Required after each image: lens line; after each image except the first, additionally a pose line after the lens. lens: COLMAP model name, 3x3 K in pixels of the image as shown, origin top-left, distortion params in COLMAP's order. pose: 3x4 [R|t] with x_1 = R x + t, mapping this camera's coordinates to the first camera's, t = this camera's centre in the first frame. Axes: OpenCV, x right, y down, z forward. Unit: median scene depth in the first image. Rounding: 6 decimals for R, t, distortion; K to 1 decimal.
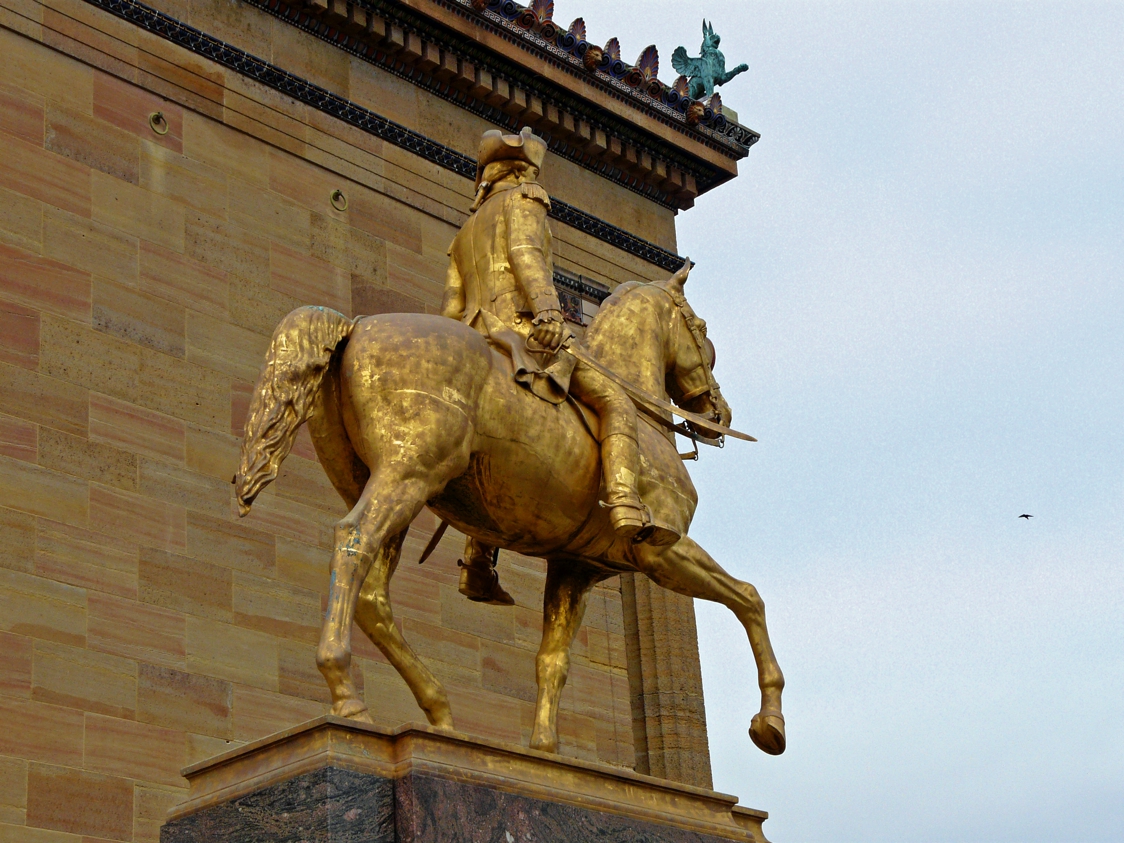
lens RADIAL K [[2302.1, 0, 566.2], [0, 2302.1, 425.8], [0, 0, 1]] dist [0.137732, 0.000000]
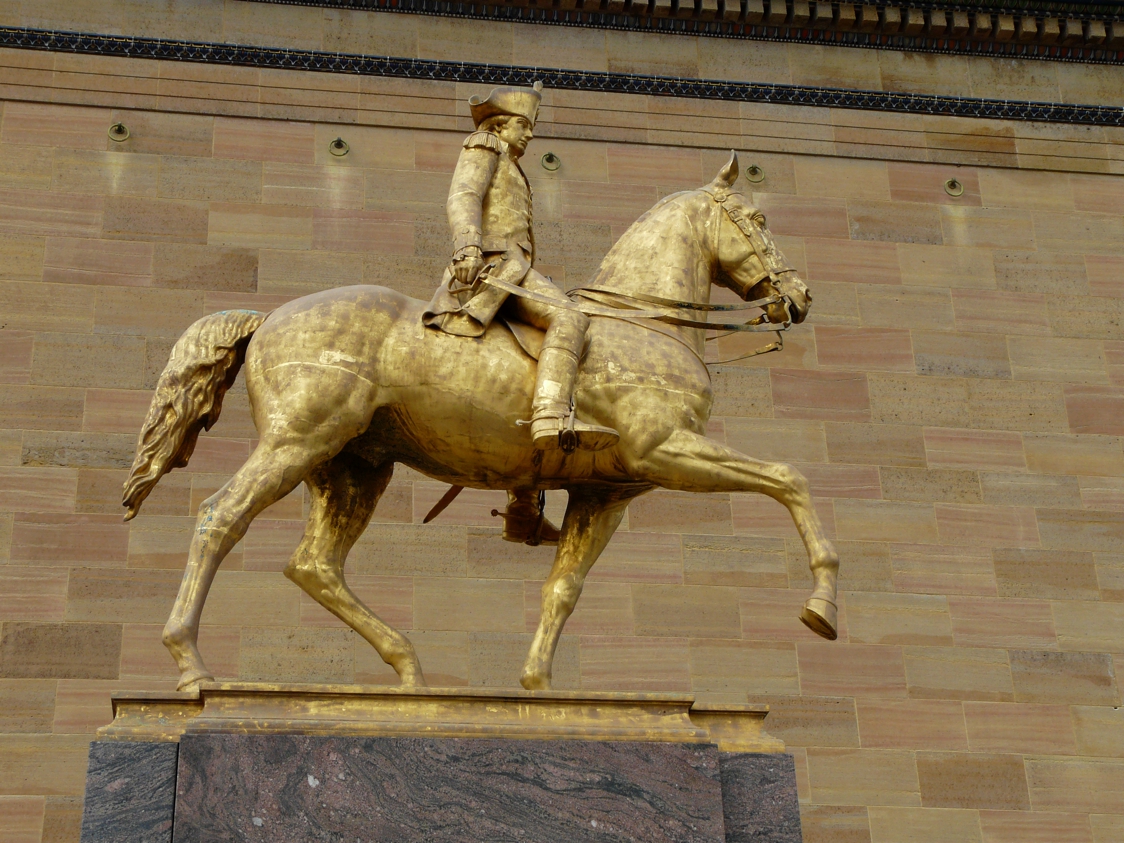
lens RADIAL K [[1850.7, 0, 552.4], [0, 1850.7, 420.6], [0, 0, 1]] dist [0.115977, 0.000000]
pose [[0.796005, -0.252206, -0.550244, 0.401415], [0.229148, 0.966960, -0.111715, 0.108563], [0.560239, -0.037162, 0.827497, 0.316514]]
